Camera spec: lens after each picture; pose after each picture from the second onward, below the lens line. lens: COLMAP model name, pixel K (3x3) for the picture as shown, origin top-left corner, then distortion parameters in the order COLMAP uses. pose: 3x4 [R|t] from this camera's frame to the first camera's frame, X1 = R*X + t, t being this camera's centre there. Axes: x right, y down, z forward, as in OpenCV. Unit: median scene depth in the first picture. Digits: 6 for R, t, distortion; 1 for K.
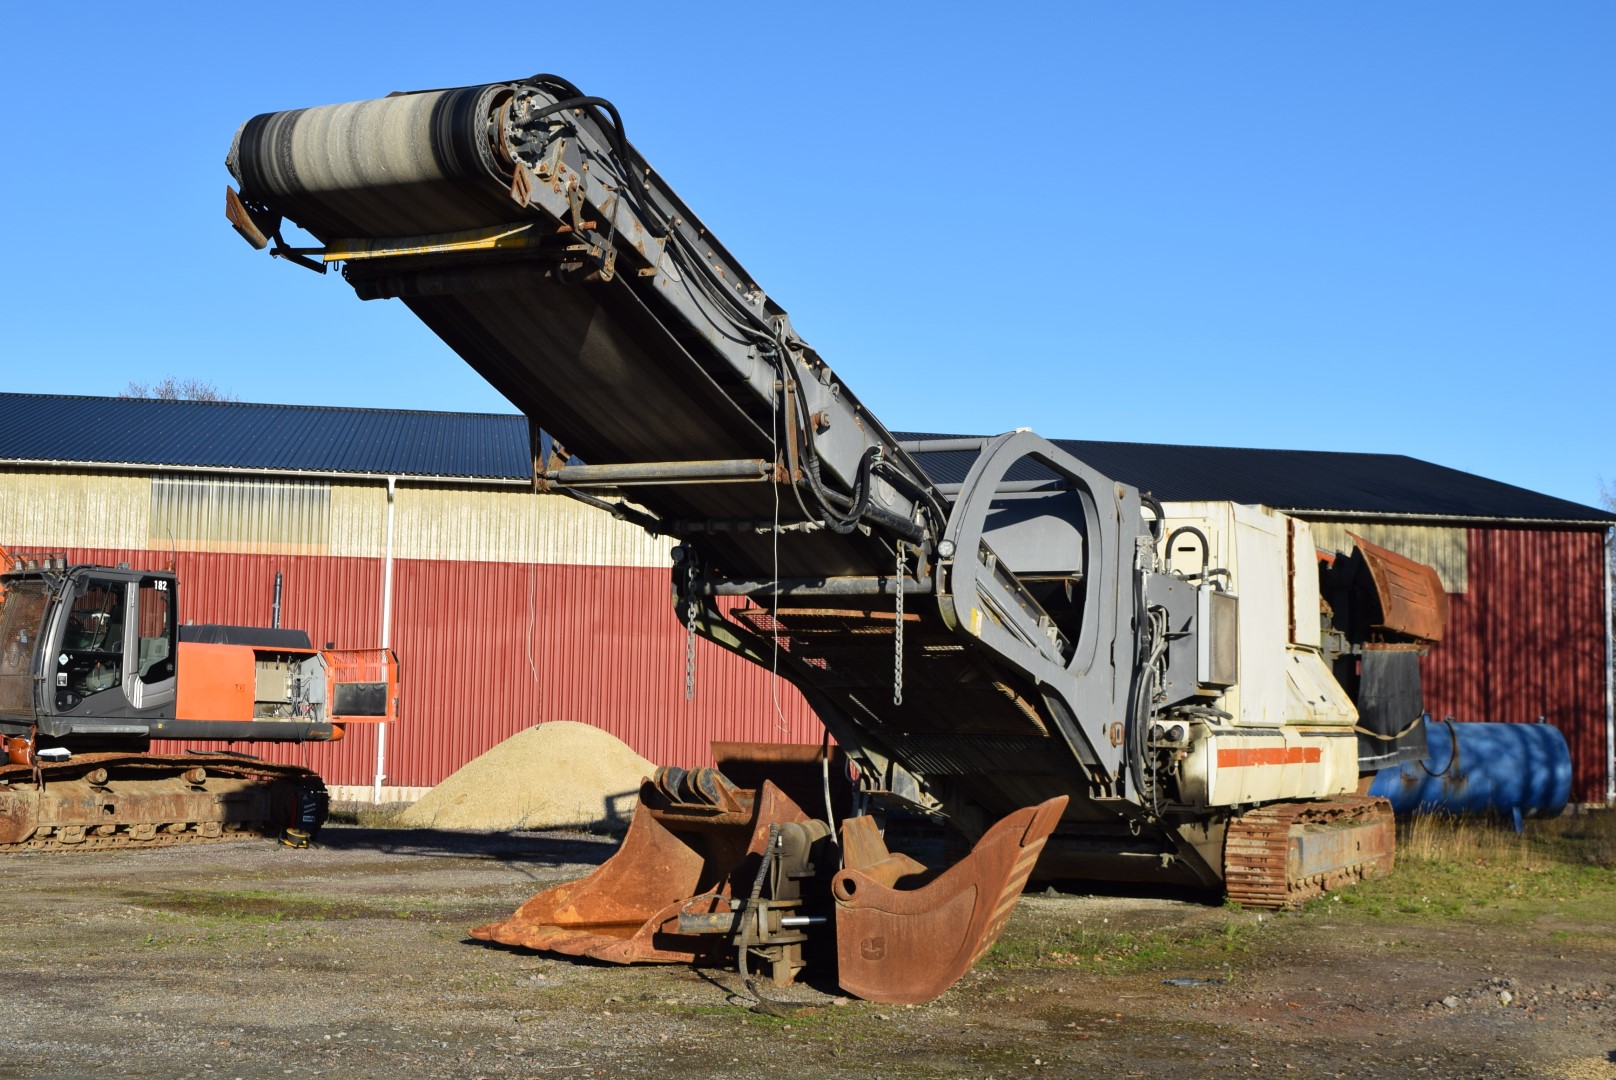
lens RADIAL K [[2150.0, 0, 808.0], [0, 2150.0, 540.0], [0, 0, 1]] dist [-0.001949, -0.003854]
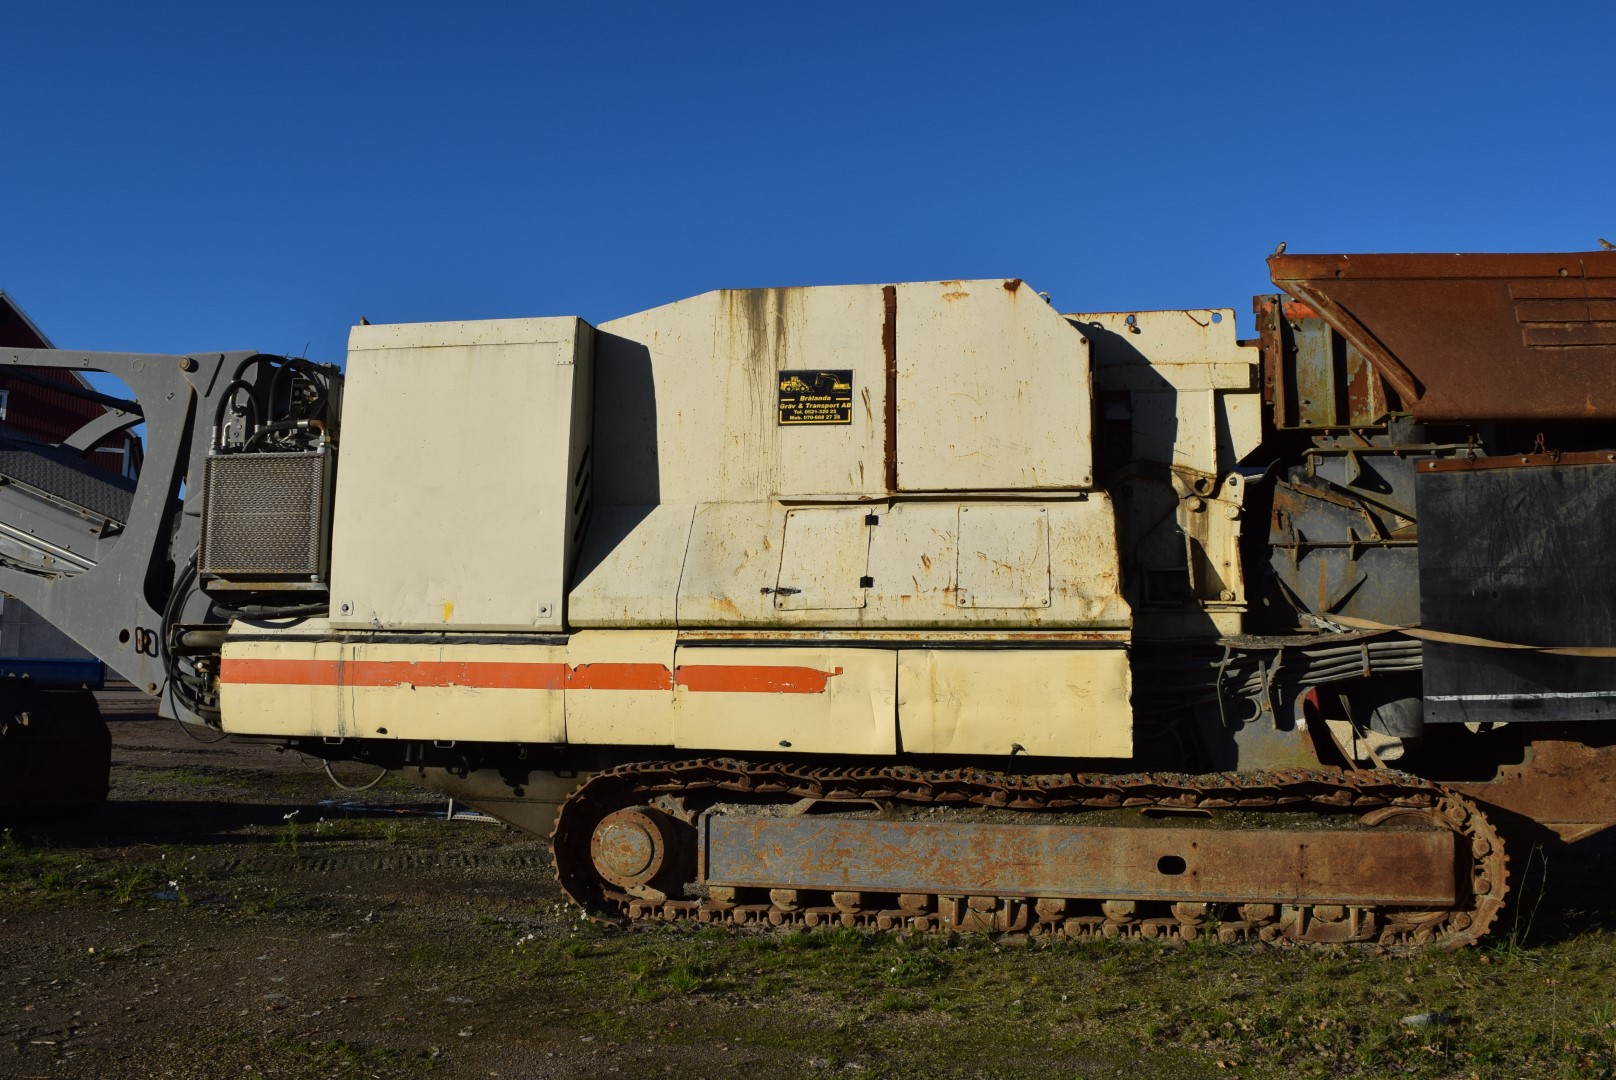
lens RADIAL K [[1285.6, 0, 808.0], [0, 1285.6, 540.0], [0, 0, 1]] dist [-0.097736, 0.002182]
pose [[0.276930, -0.119970, -0.953371, 0.504721], [0.072841, 0.991941, -0.103665, 0.087707], [0.958125, -0.040736, 0.283437, 0.806383]]
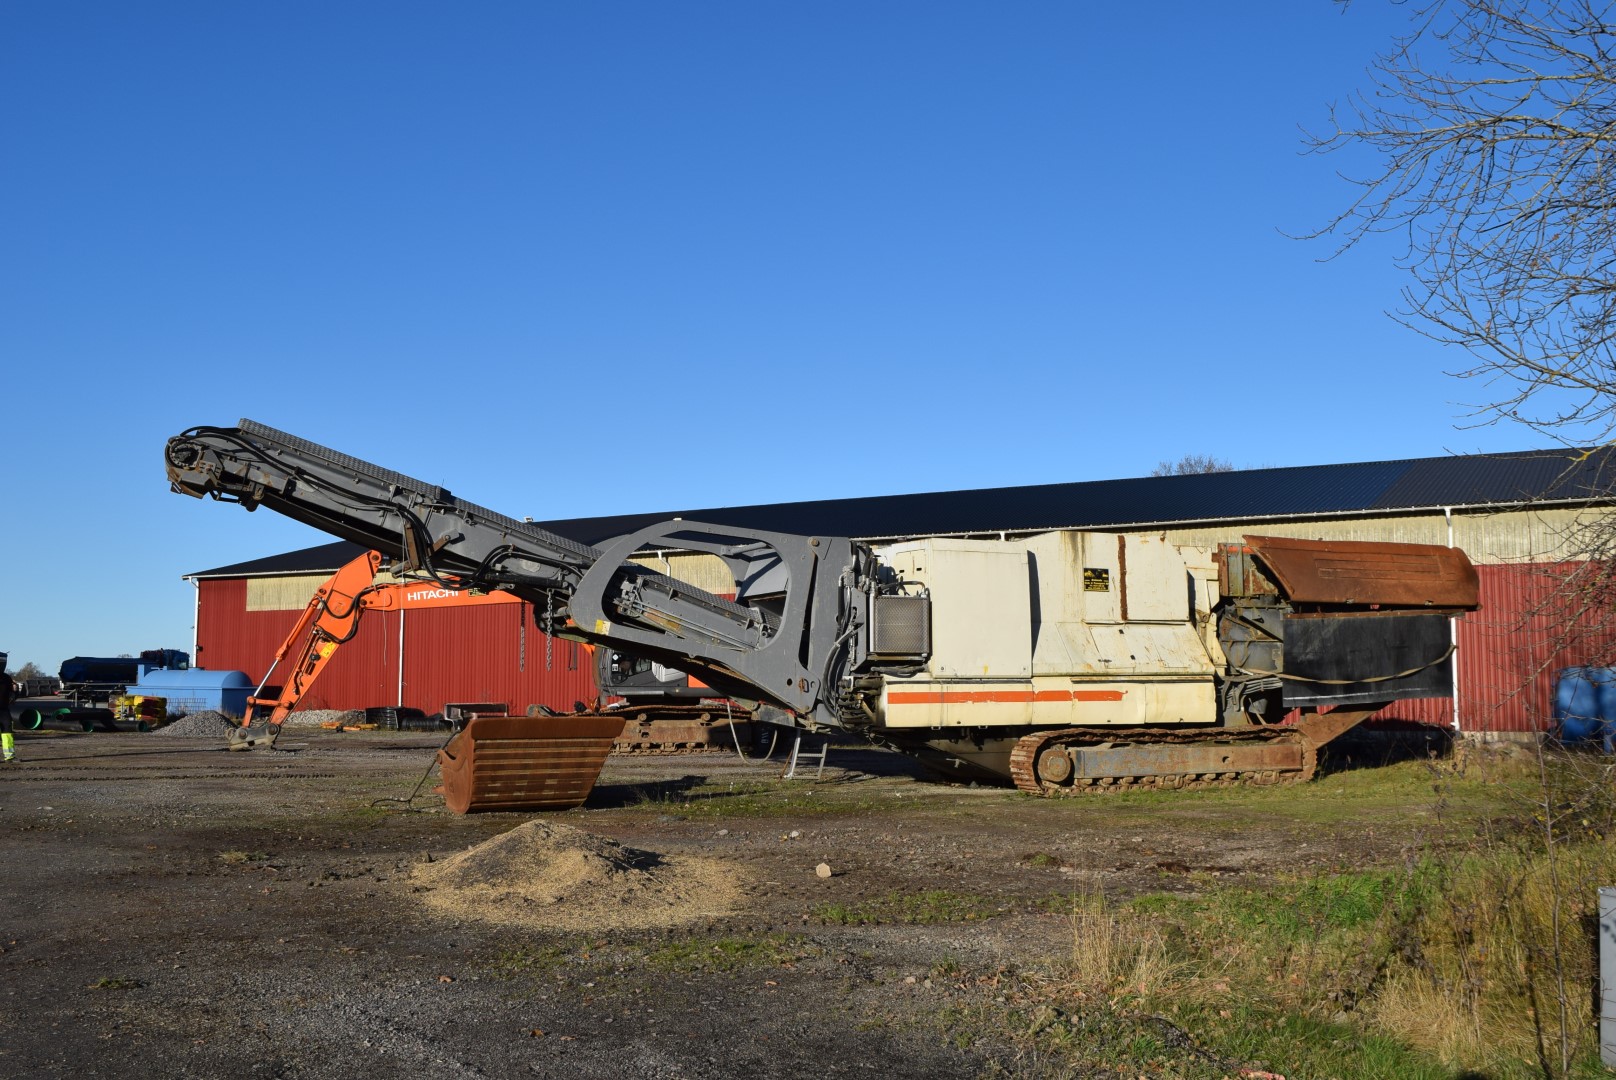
lens RADIAL K [[1490.2, 0, 808.0], [0, 1490.2, 540.0], [0, 0, 1]] dist [-0.049703, 0.001364]
pose [[0.769689, -0.081942, -0.633139, 0.647299], [0.071038, 0.996563, -0.042617, 0.019716], [0.634454, -0.012175, 0.772864, 0.072615]]
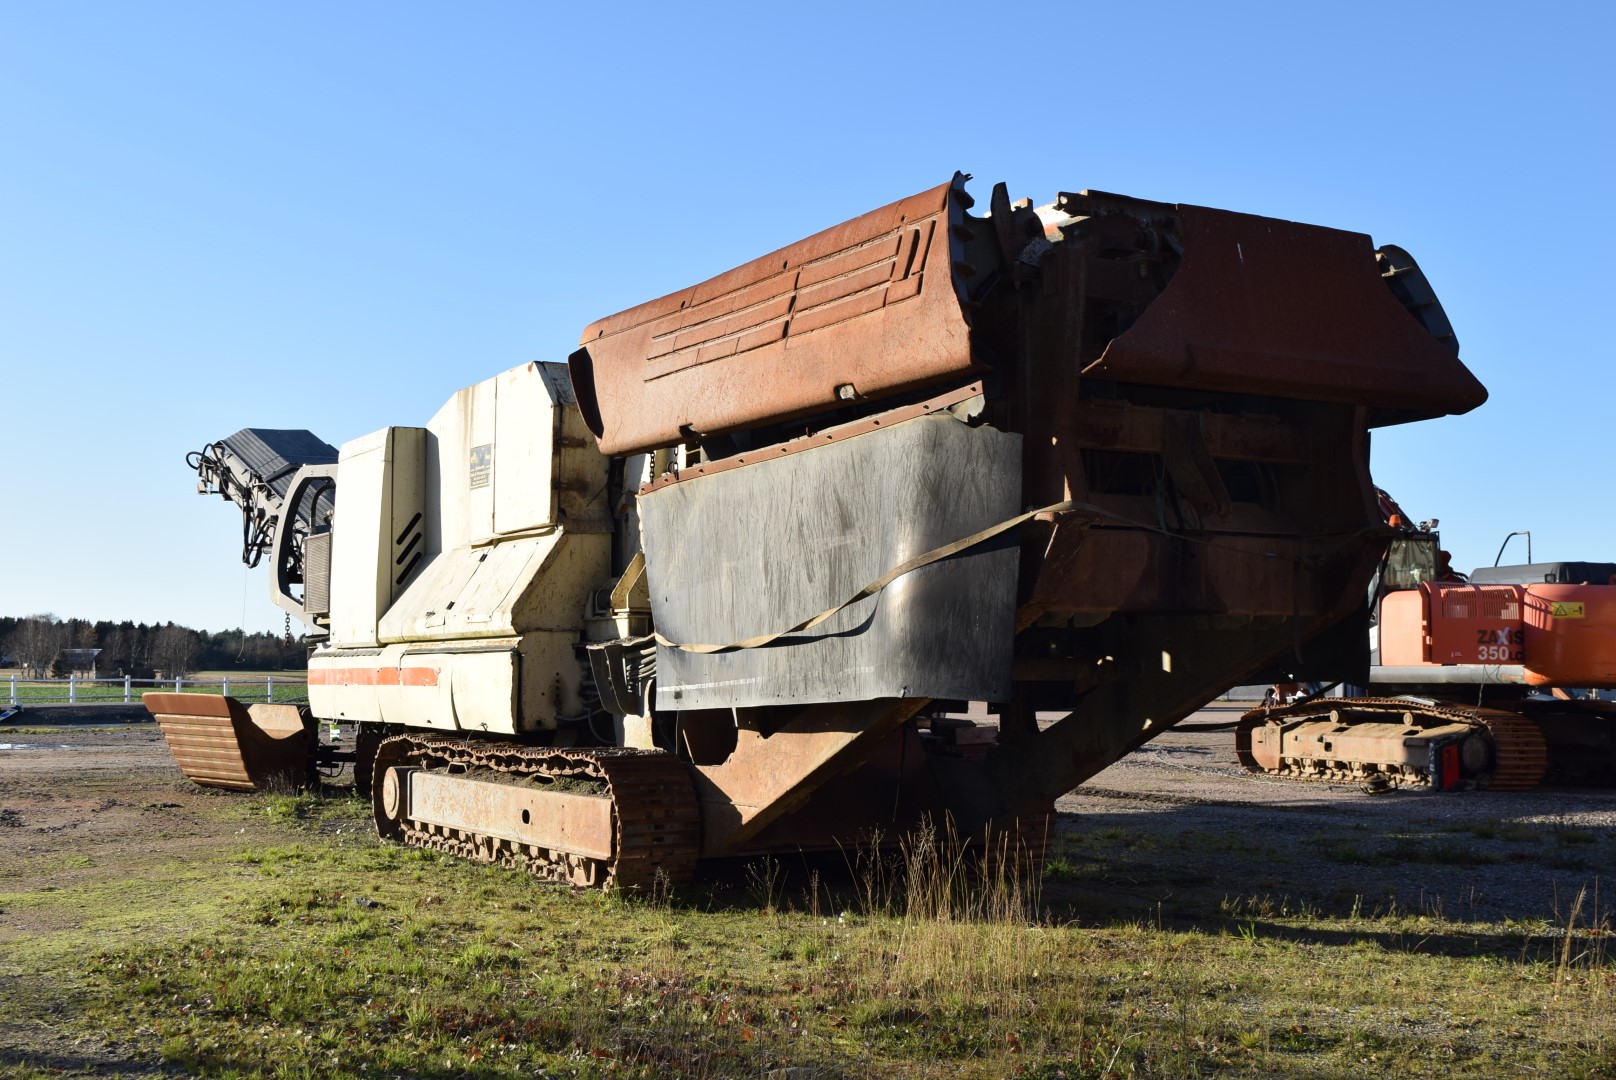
lens RADIAL K [[1932.5, 0, 808.0], [0, 1932.5, 540.0], [0, 0, 1]] dist [-0.094333, 0.005308]
pose [[-0.568594, -0.075807, -0.819118, 0.670643], [0.058813, 0.989450, -0.132396, 0.136279], [0.820513, -0.123455, -0.558137, 1.359319]]
